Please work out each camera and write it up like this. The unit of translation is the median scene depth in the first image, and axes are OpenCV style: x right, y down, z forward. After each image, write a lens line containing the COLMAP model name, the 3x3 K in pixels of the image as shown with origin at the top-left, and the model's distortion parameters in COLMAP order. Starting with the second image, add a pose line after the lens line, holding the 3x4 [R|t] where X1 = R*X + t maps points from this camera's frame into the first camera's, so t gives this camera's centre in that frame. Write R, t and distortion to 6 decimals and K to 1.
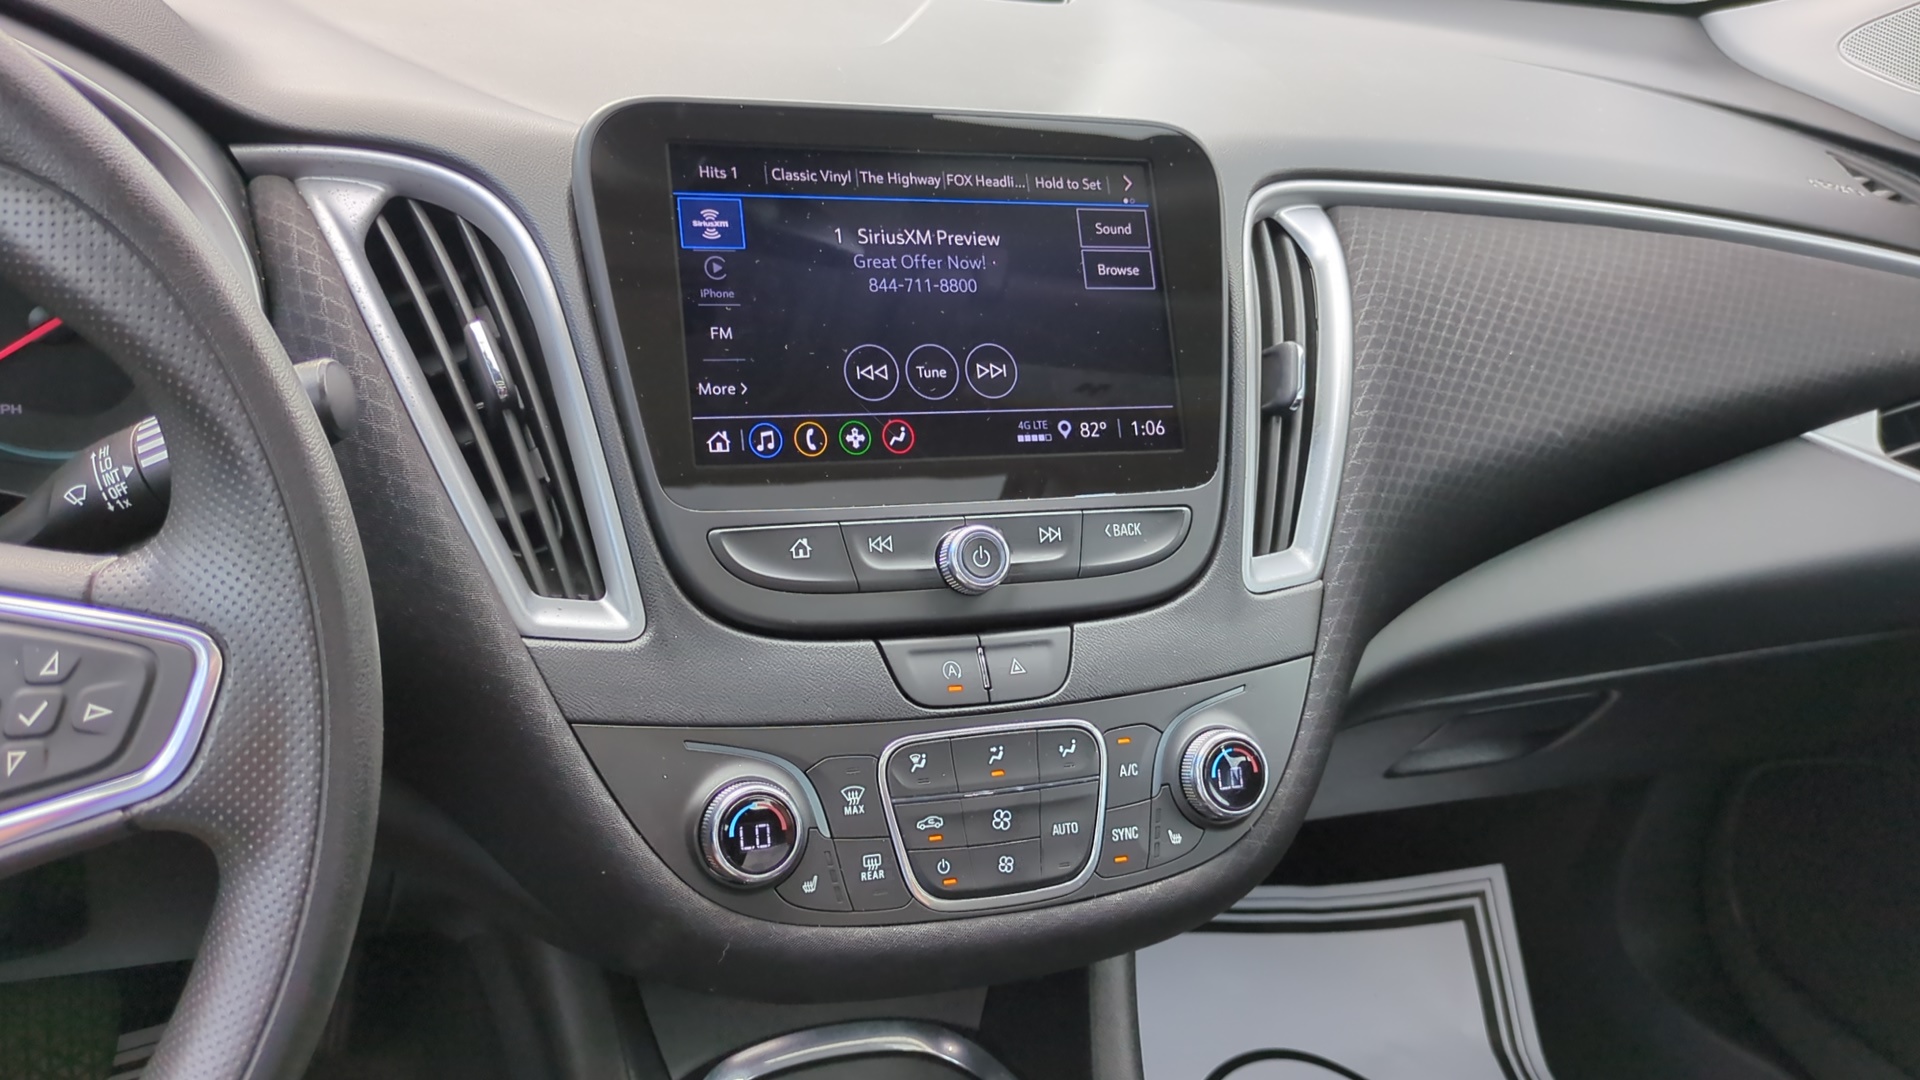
lens RADIAL K [[1633.9, 0, 958.5], [0, 1633.9, 525.4], [0, 0, 1]] dist [0.070536, -0.149959]
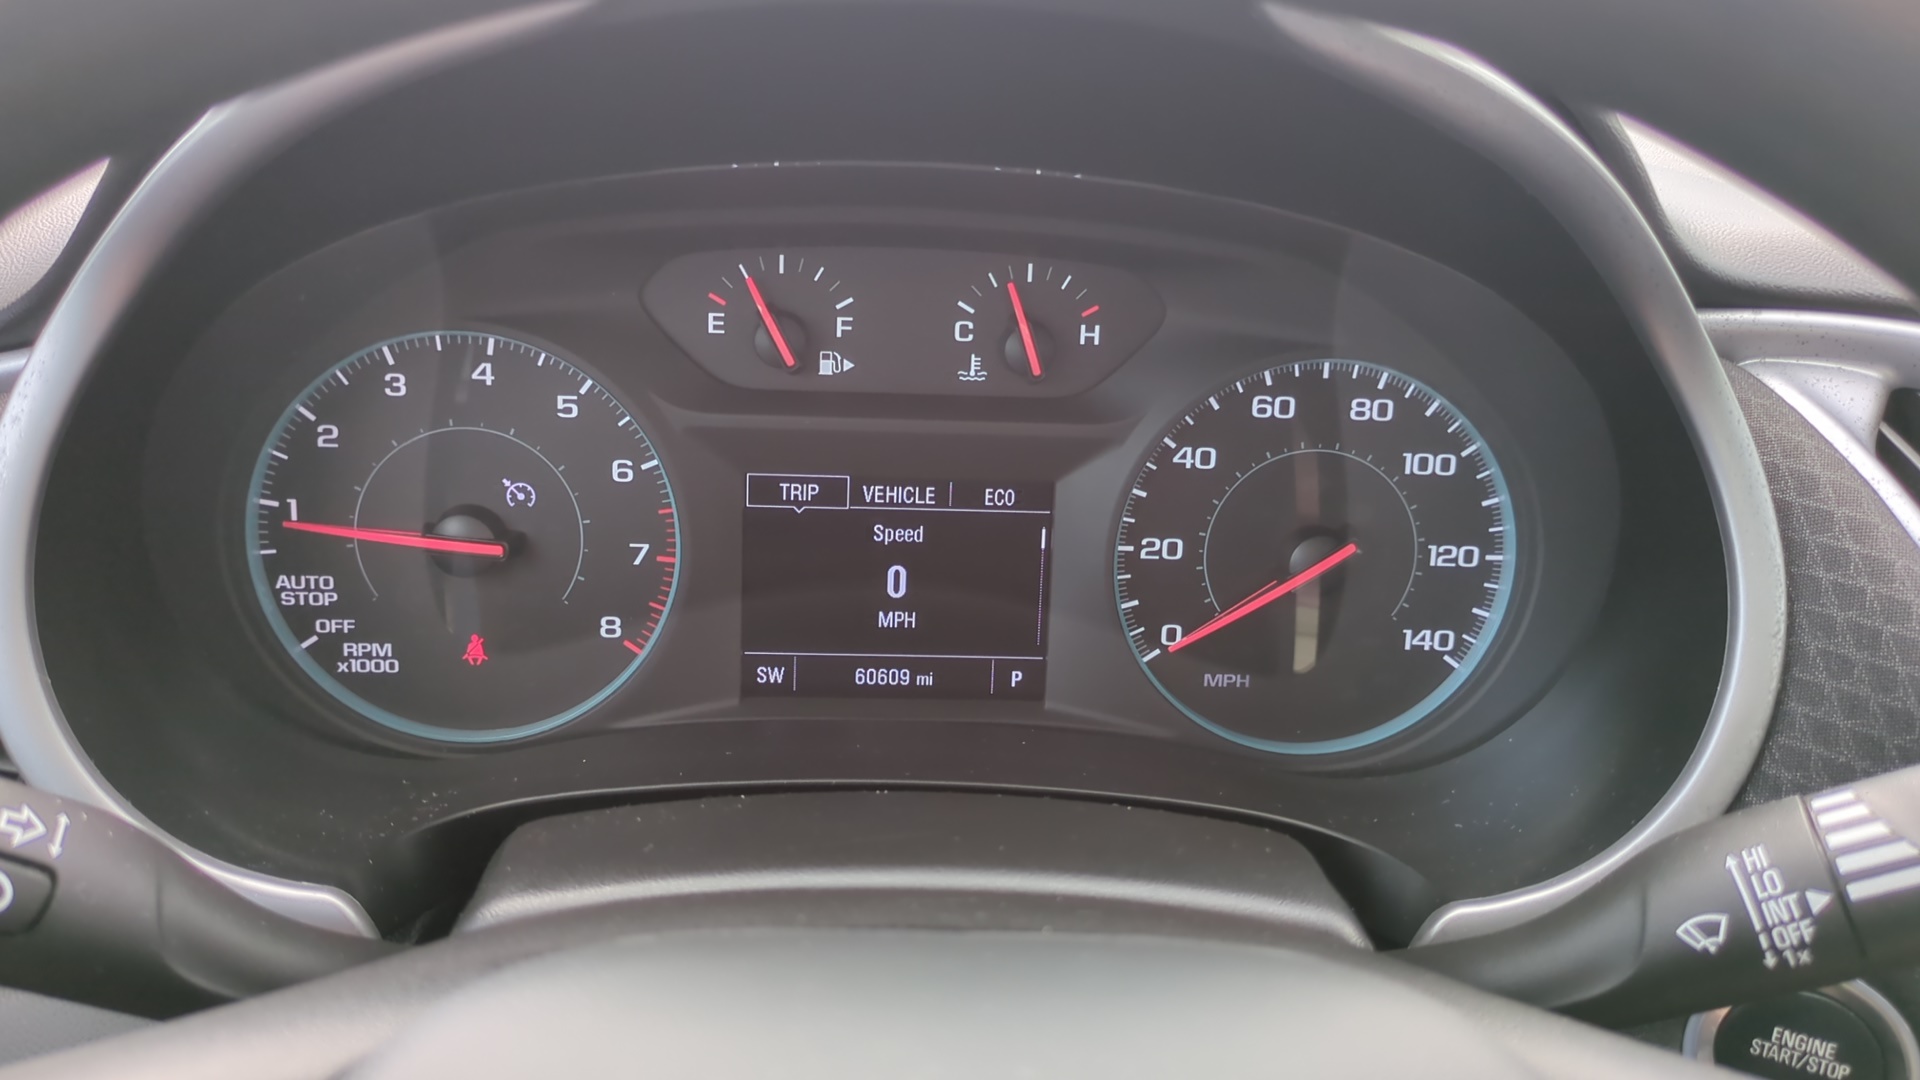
lens RADIAL K [[1633.9, 0, 958.5], [0, 1633.9, 525.4], [0, 0, 1]] dist [0.070536, -0.149959]
pose [[0.949019, 0.032565, -0.313533, -0.483392], [-0.058356, 0.995607, -0.073227, -0.080578], [0.309771, 0.087790, 0.946749, 0.297931]]
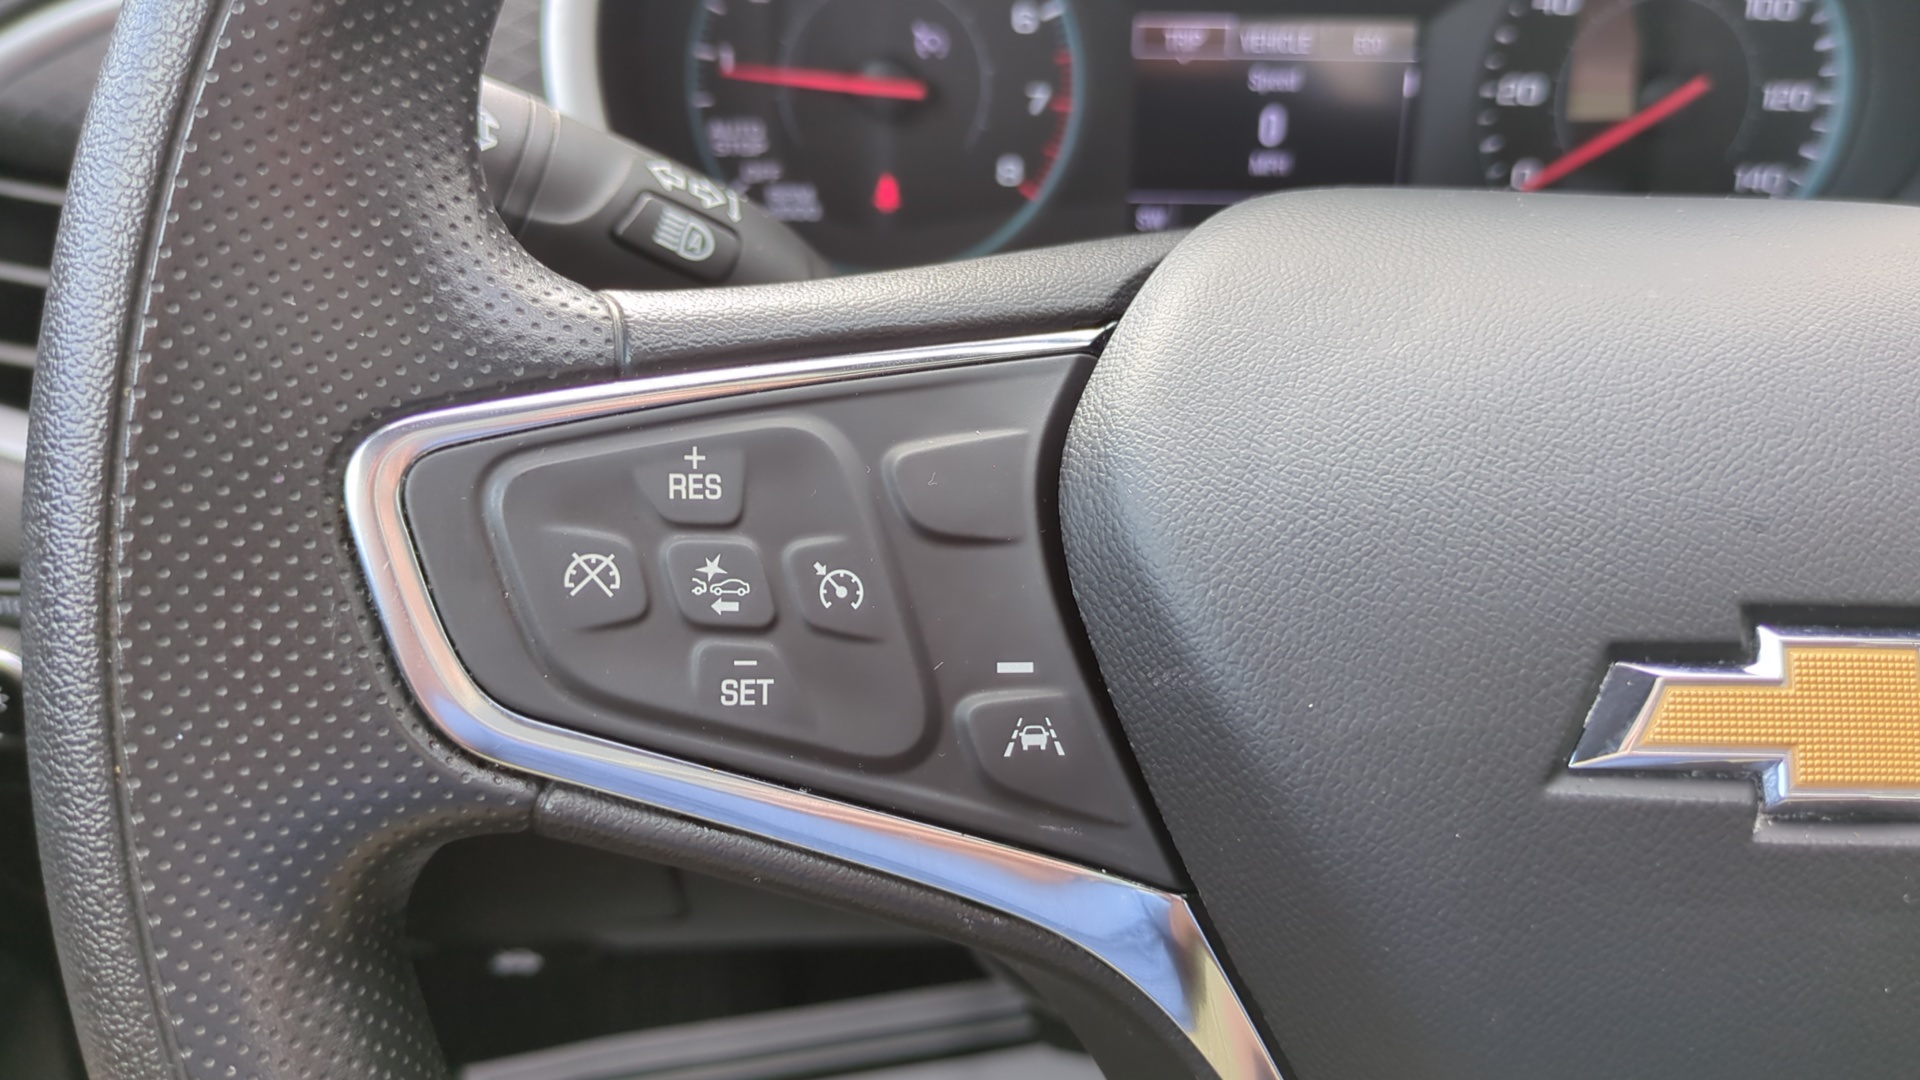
lens RADIAL K [[1643.4, 0, 964.2], [0, 1643.4, 523.6], [0, 0, 1]] dist [-0.002194, -0.012937]
pose [[0.941679, 0.054227, -0.332115, -0.599889], [-0.044805, 0.998348, 0.035967, 0.055849], [0.333517, -0.018989, 0.942553, 0.190524]]
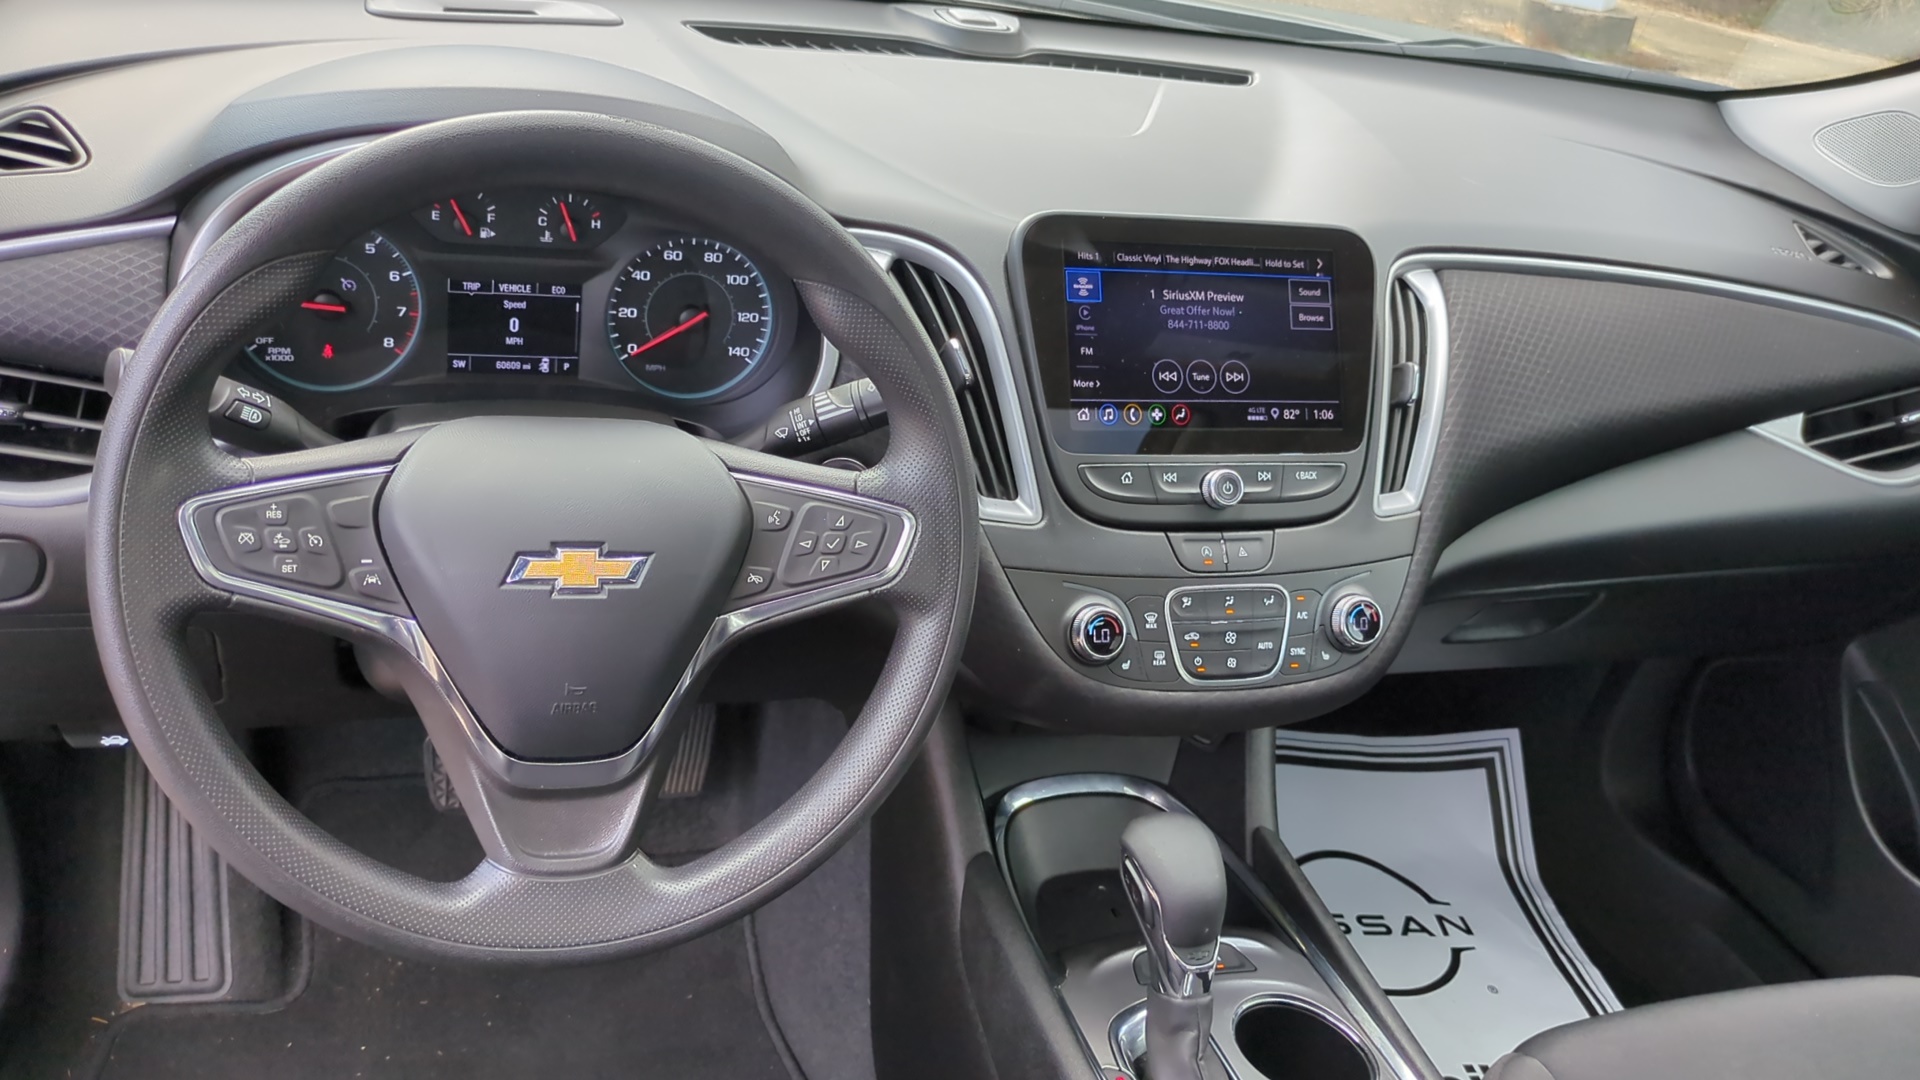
lens RADIAL K [[1633.9, 0, 958.5], [0, 1633.9, 525.4], [0, 0, 1]] dist [0.070536, -0.149959]
pose [[0.998061, 0.058269, -0.021904, -0.224648], [-0.056707, 0.996192, 0.066231, -0.038780], [0.025680, -0.064860, 0.997564, -0.724986]]
